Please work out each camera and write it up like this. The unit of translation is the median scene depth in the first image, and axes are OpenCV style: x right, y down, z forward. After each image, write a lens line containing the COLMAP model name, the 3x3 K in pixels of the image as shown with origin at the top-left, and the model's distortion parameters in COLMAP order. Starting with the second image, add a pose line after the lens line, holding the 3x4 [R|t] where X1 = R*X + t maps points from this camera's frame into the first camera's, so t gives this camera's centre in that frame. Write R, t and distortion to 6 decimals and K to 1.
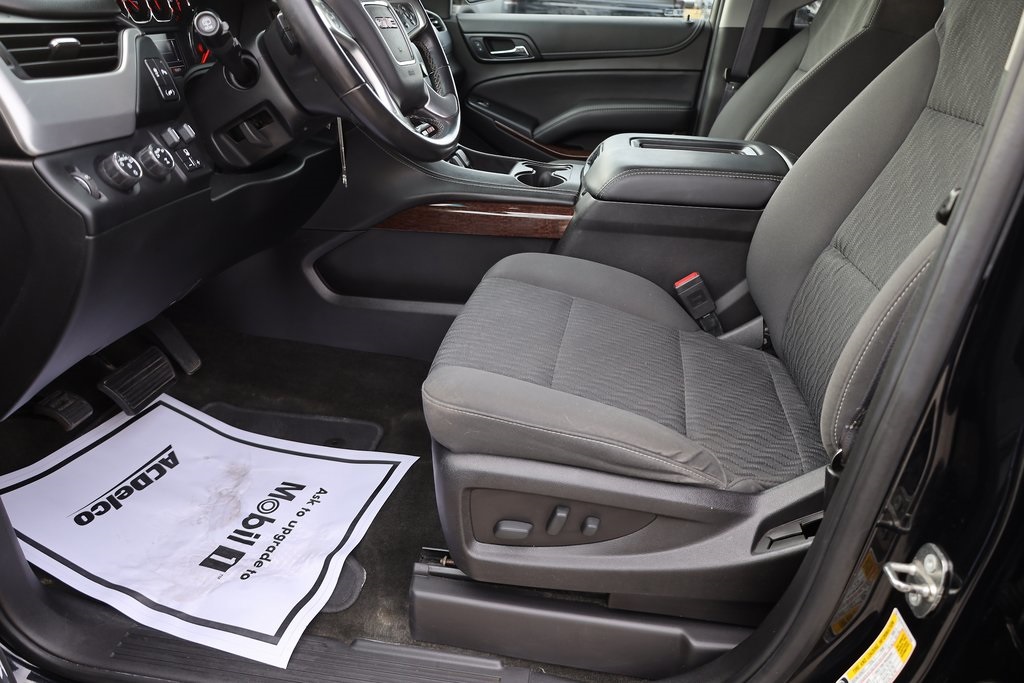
lens RADIAL K [[700.6, 0, 512.4], [0, 700.6, 340.2], [0, 0, 1]] dist [-0.011244, 0.008073]
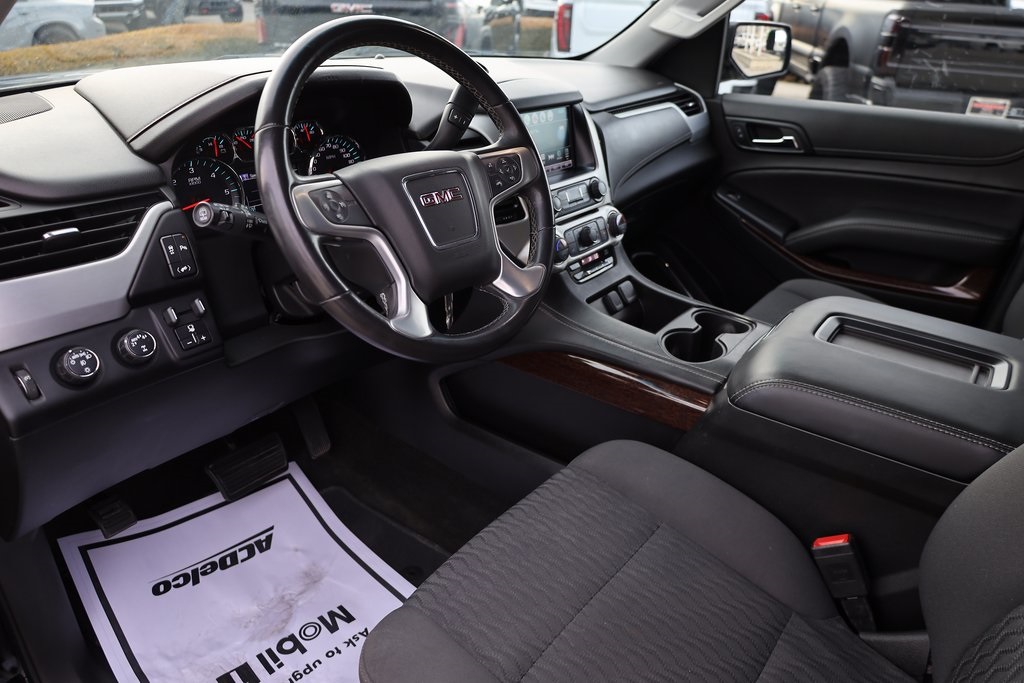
lens RADIAL K [[700.6, 0, 514.6], [0, 700.6, 342.9], [0, 0, 1]] dist [-0.011244, 0.008073]
pose [[0.880052, 0.210575, -0.425638, 0.237990], [-0.213091, 0.976115, 0.042321, -0.262580], [0.424383, 0.053455, 0.903904, 0.211171]]
